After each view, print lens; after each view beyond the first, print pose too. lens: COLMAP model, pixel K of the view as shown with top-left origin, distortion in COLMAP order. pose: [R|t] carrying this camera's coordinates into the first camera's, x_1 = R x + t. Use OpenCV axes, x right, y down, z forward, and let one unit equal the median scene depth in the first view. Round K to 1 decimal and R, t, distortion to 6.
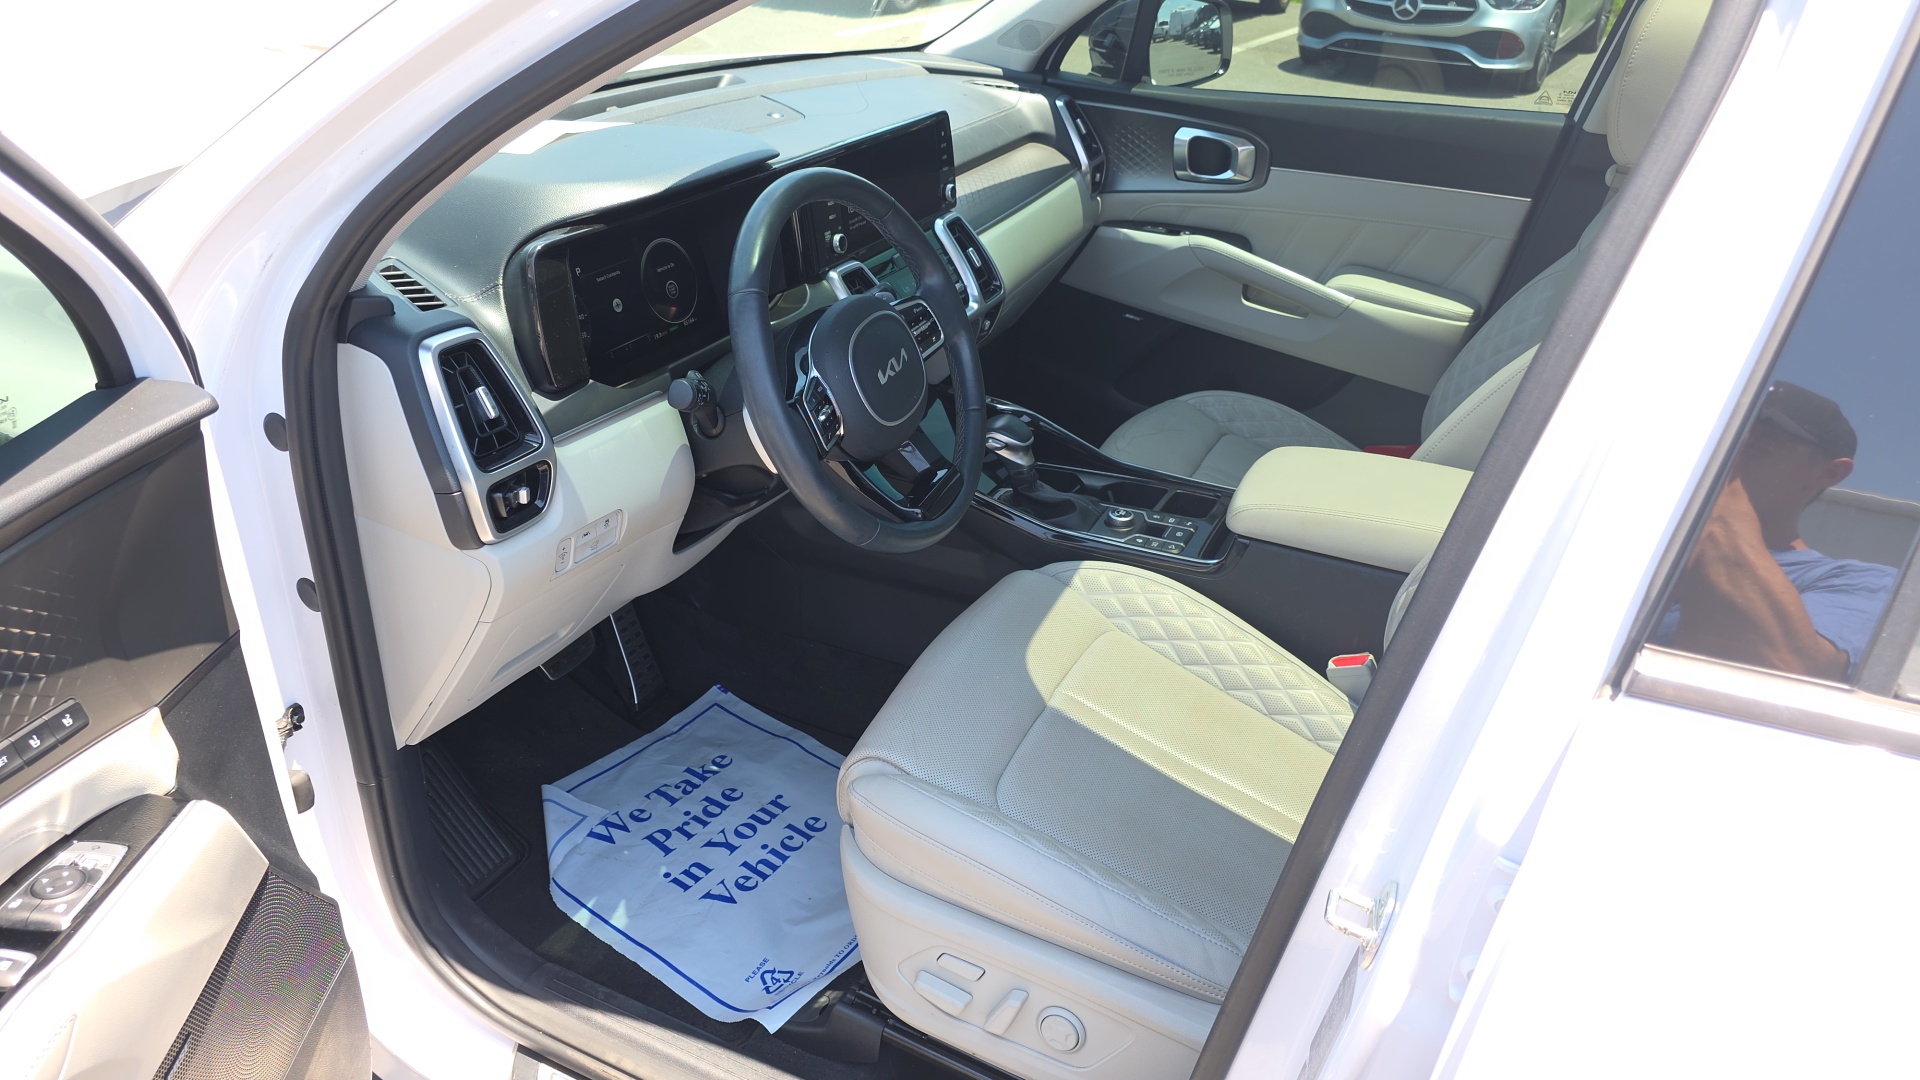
lens RADIAL K [[1241.7, 0, 944.3], [0, 1241.7, 556.0], [0, 0, 1]] dist [0.038089, -0.001666]
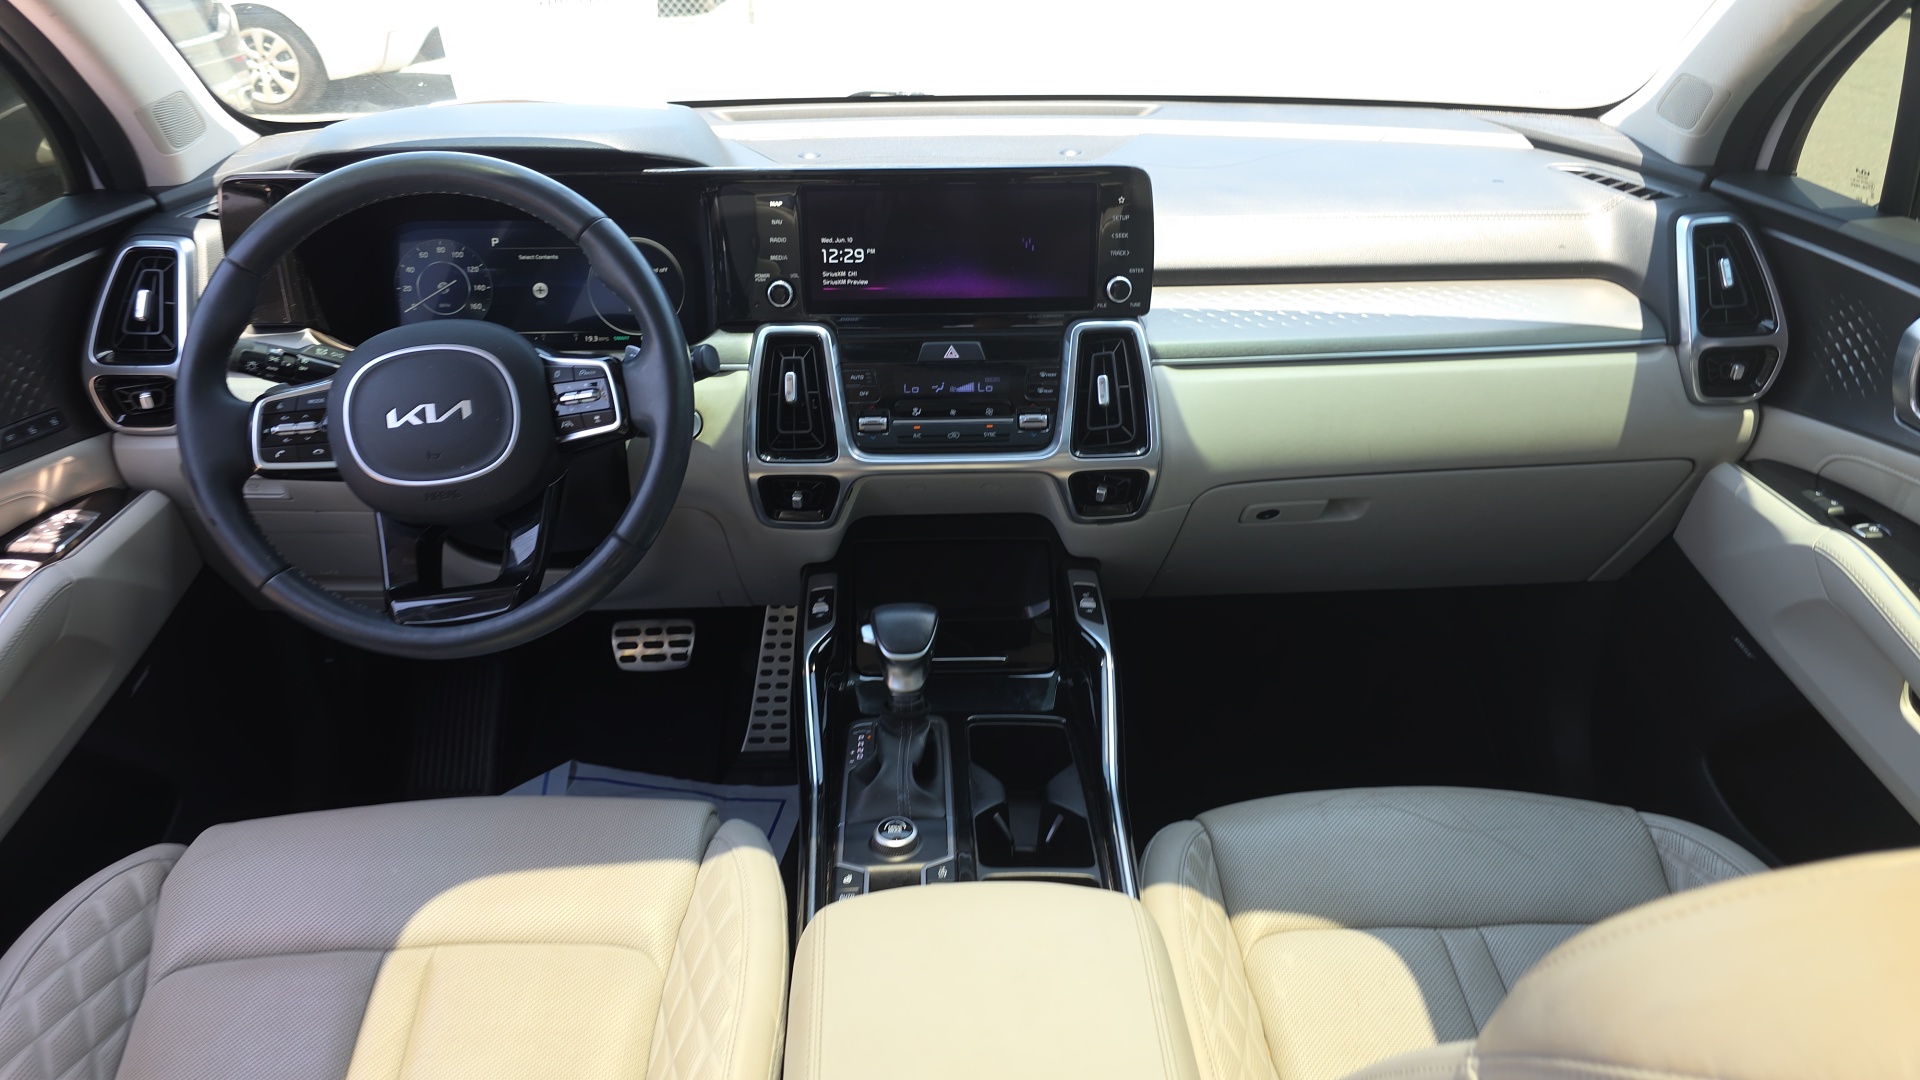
lens RADIAL K [[1297.1, 0, 957.6], [0, 1297.1, 521.1], [0, 0, 1]] dist [0.053825, -0.064763]
pose [[0.470882, 0.347395, -0.810918, 0.448179], [-0.415397, 0.898236, 0.143590, -0.195348], [0.778278, 0.269239, 0.567269, 0.459995]]
